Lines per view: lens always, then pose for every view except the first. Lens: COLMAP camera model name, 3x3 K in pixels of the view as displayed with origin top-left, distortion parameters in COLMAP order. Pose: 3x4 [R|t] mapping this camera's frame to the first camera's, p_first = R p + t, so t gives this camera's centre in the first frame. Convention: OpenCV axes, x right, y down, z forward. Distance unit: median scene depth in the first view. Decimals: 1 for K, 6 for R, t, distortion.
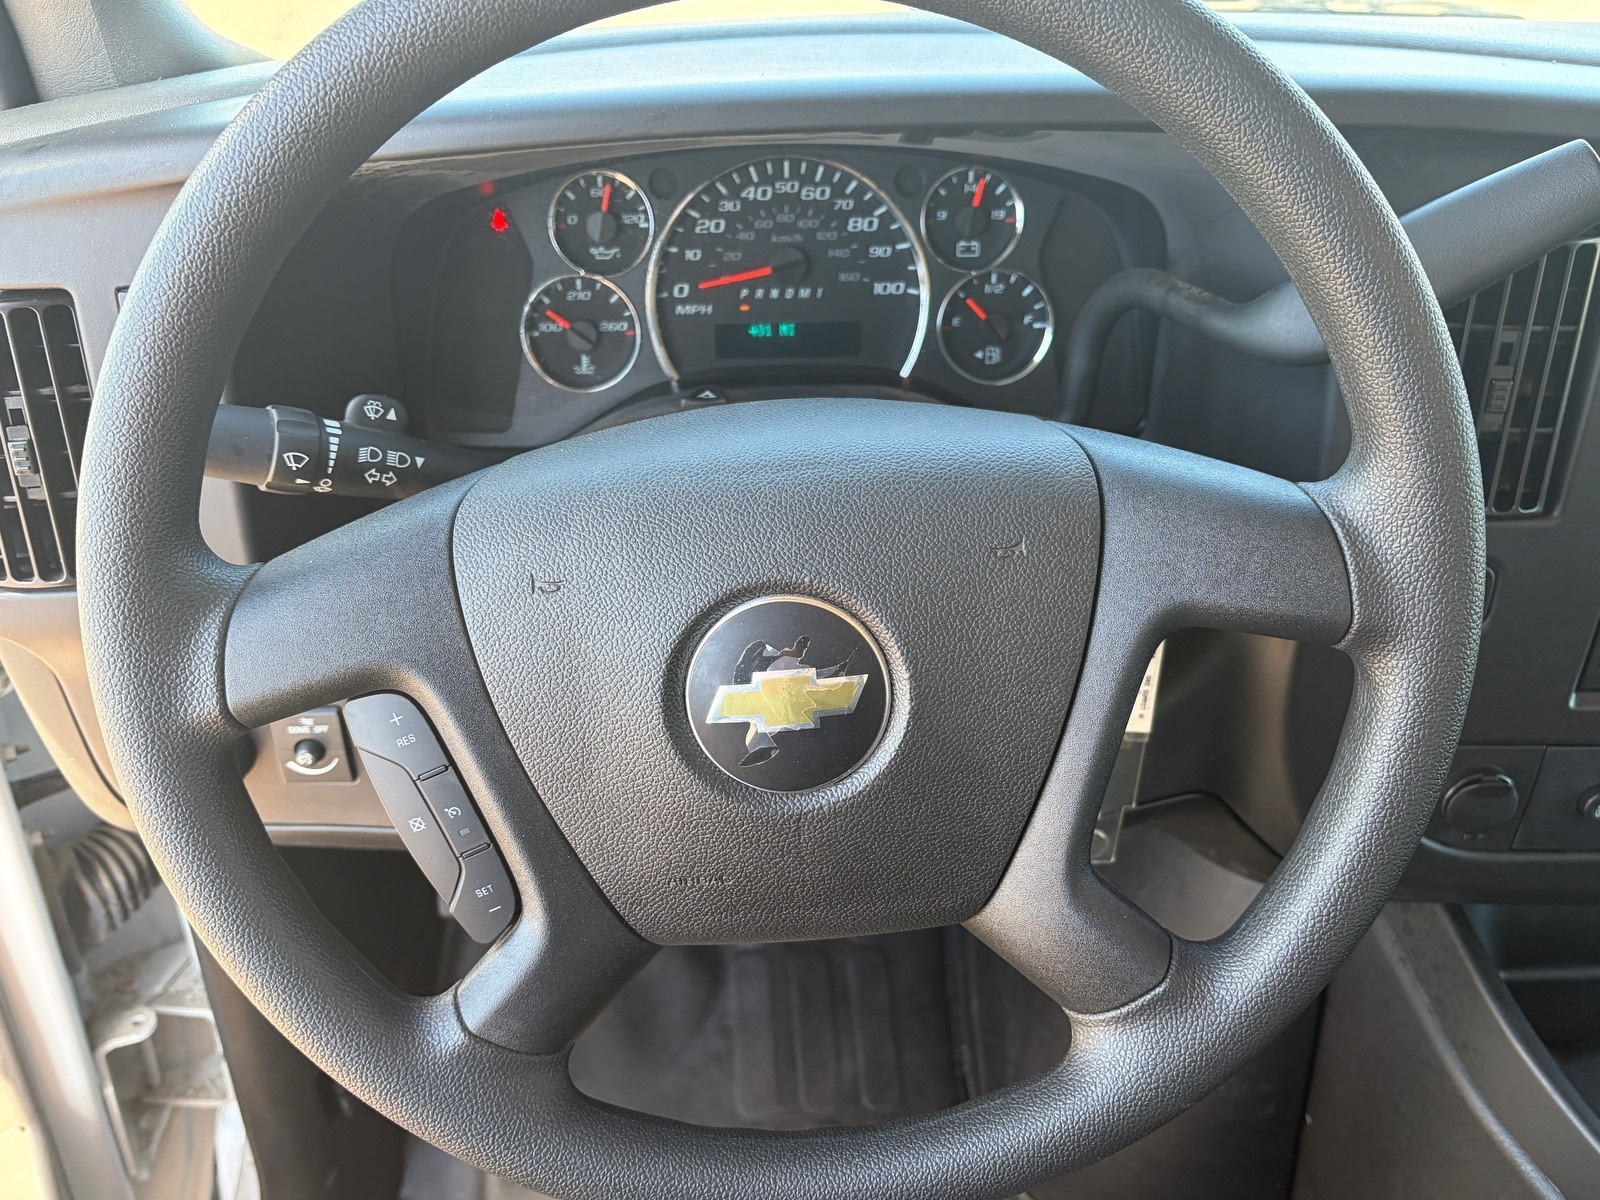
lens RADIAL K [[1345.7, 0, 797.9], [0, 1345.7, 606.9], [0, 0, 1]] dist [0.025090, -0.006122]
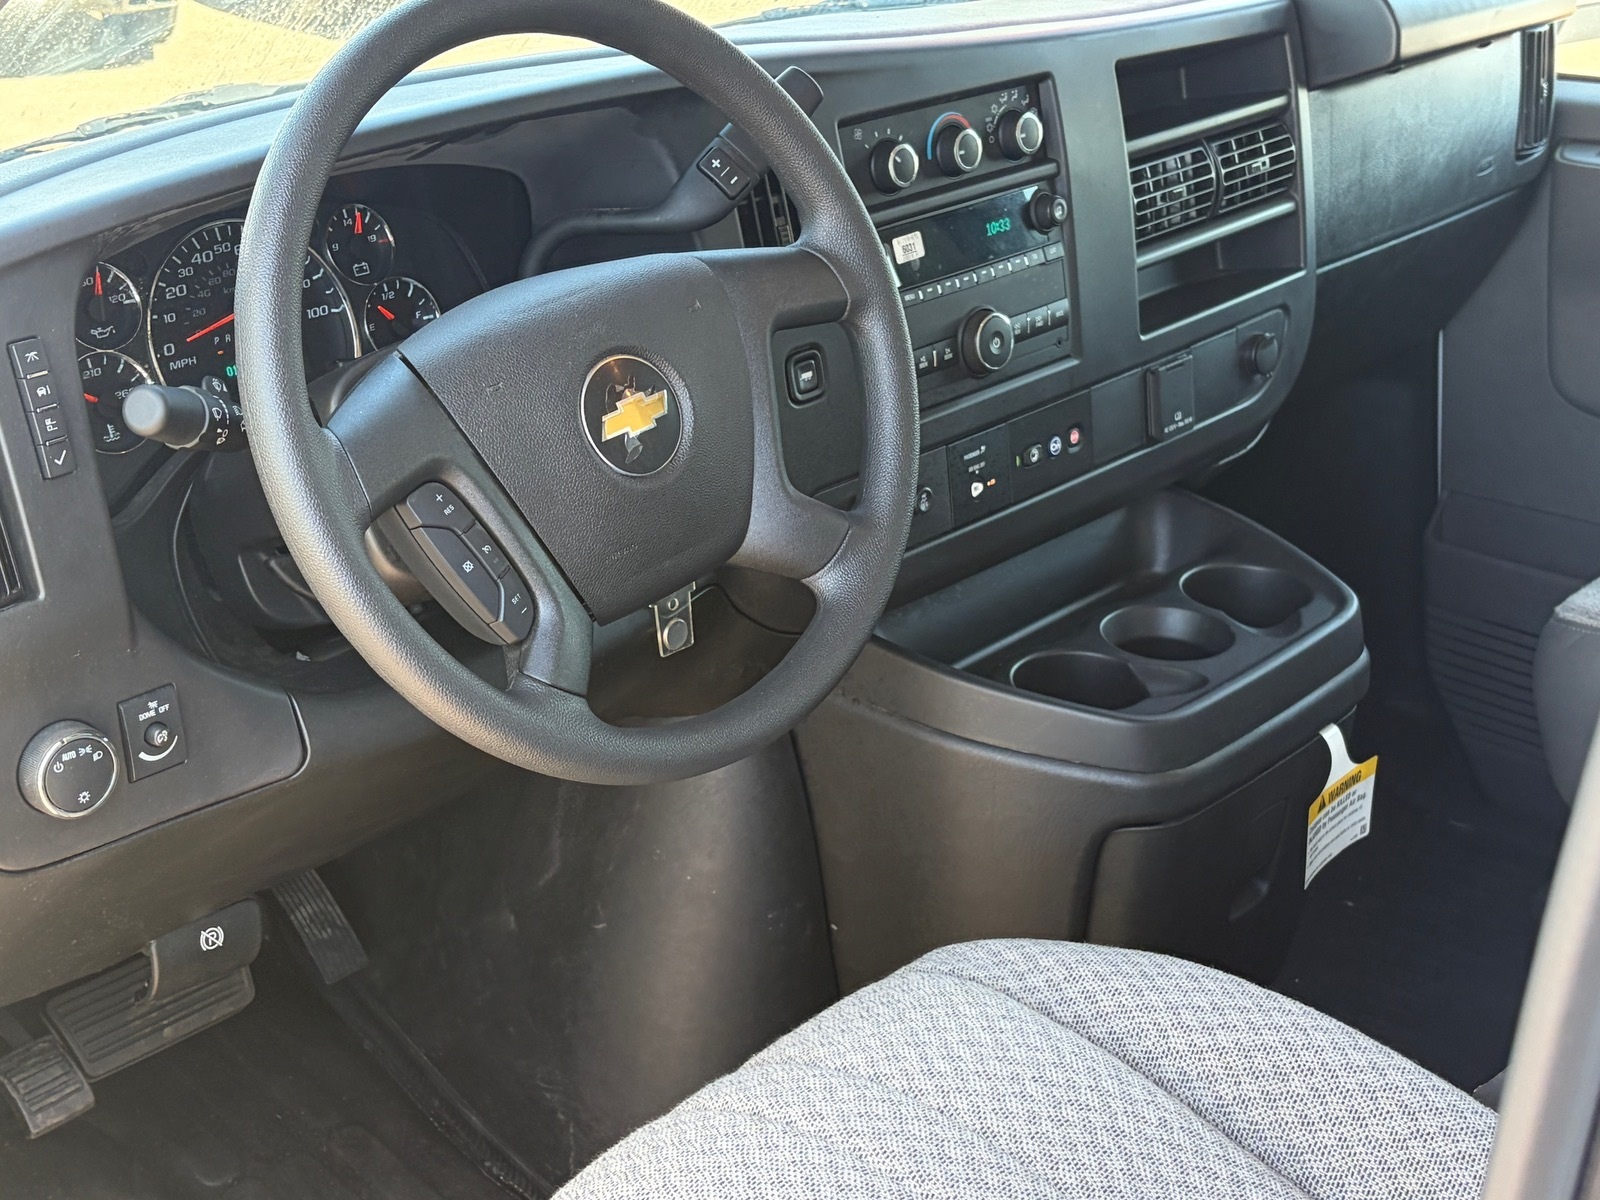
lens RADIAL K [[2254.6, 0, 797.6], [0, 2254.6, 601.2], [0, 0, 1]] dist [0.050515, 0.000000]
pose [[0.698282, -0.293287, 0.652982, -1.039033], [0.445067, 0.892338, -0.075150, 0.338744], [-0.560640, 0.343096, 0.753636, -0.674959]]
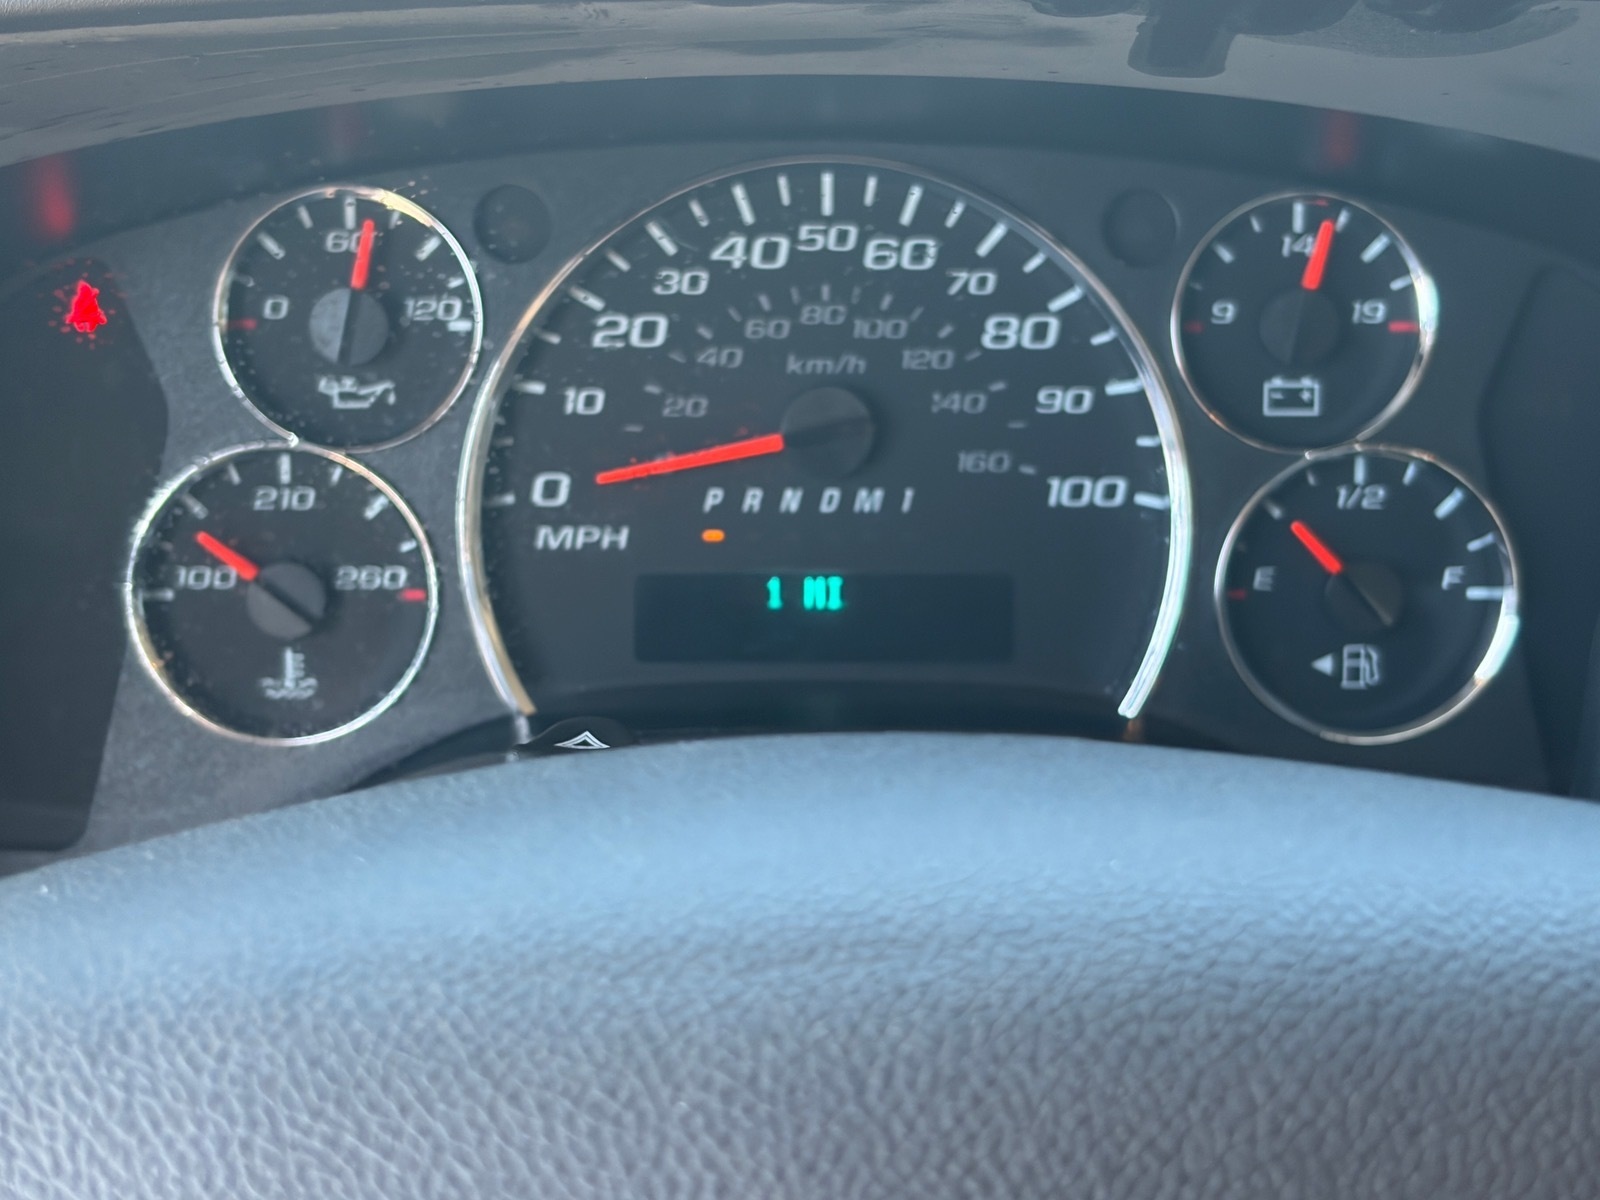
lens RADIAL K [[2686.6, 0, 824.7], [0, 2686.6, 608.7], [0, 0, 1]] dist [0.140113, 0.000000]
pose [[0.999751, 0.013735, -0.017590, 0.006314], [-0.017365, 0.973844, -0.226551, -0.027776], [0.014018, 0.226800, 0.973840, 0.257698]]
